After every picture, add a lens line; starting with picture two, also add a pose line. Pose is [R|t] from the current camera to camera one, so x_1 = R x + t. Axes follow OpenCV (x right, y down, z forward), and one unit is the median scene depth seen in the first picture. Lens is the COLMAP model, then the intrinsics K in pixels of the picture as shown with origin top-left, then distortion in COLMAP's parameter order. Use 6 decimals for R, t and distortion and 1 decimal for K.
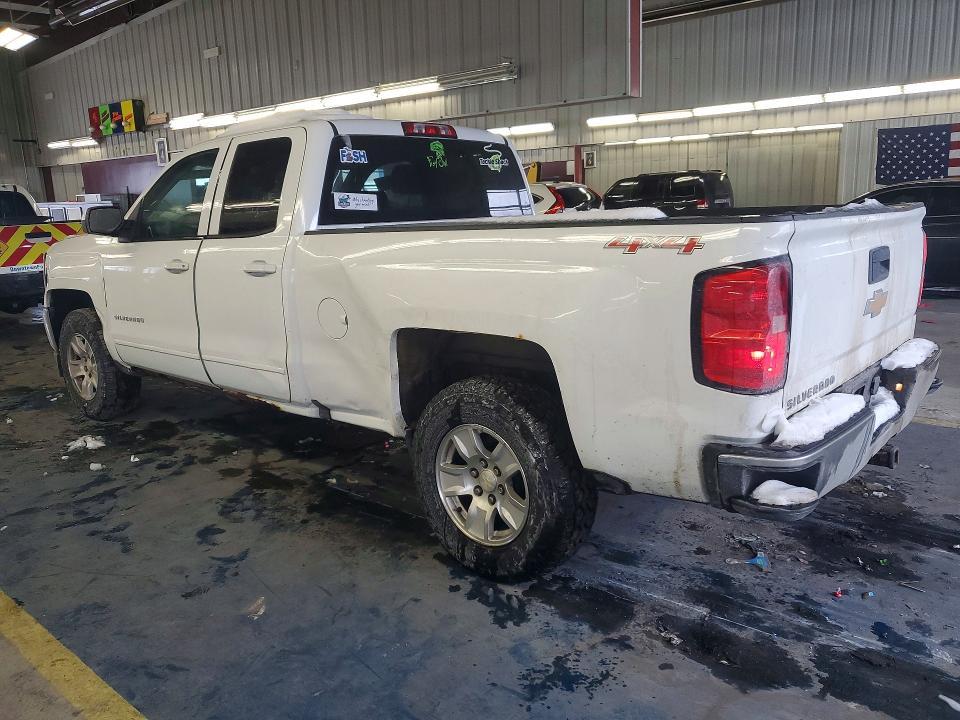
lens RADIAL K [[760.0, 0, 485.7], [0, 760.0, 356.2], [0, 0, 1]] dist [0.037167, 0.002382]
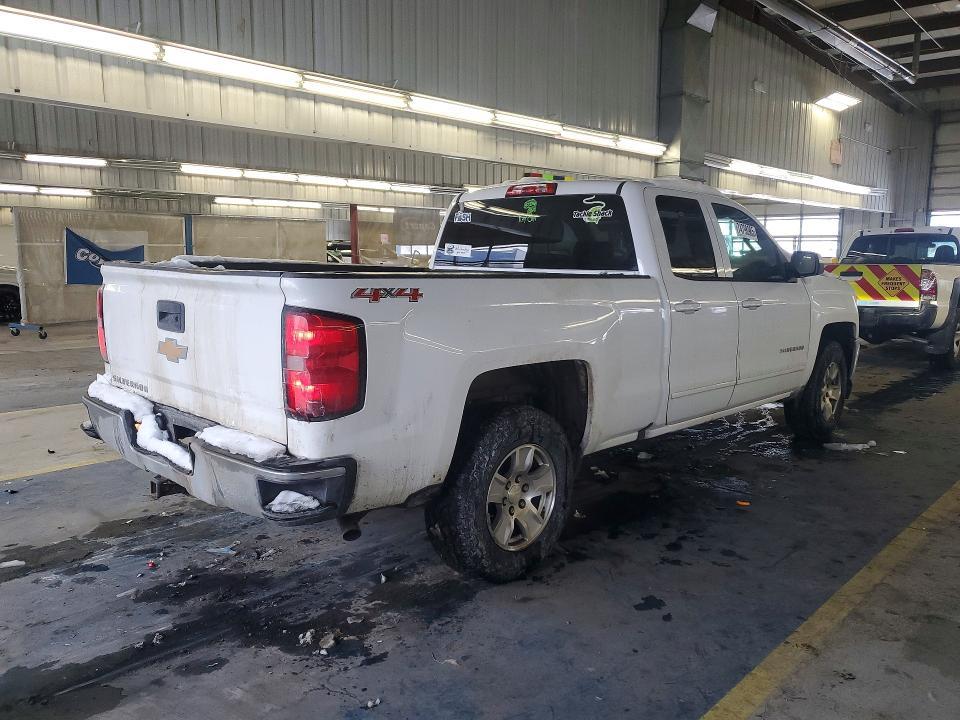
lens RADIAL K [[760.0, 0, 485.7], [0, 760.0, 356.2], [0, 0, 1]] dist [0.037167, 0.002382]
pose [[-0.071983, 0.168513, -0.983068, 1.510077], [-0.199364, 0.963304, 0.179723, -0.342755], [0.977278, 0.208925, -0.035746, 1.415236]]
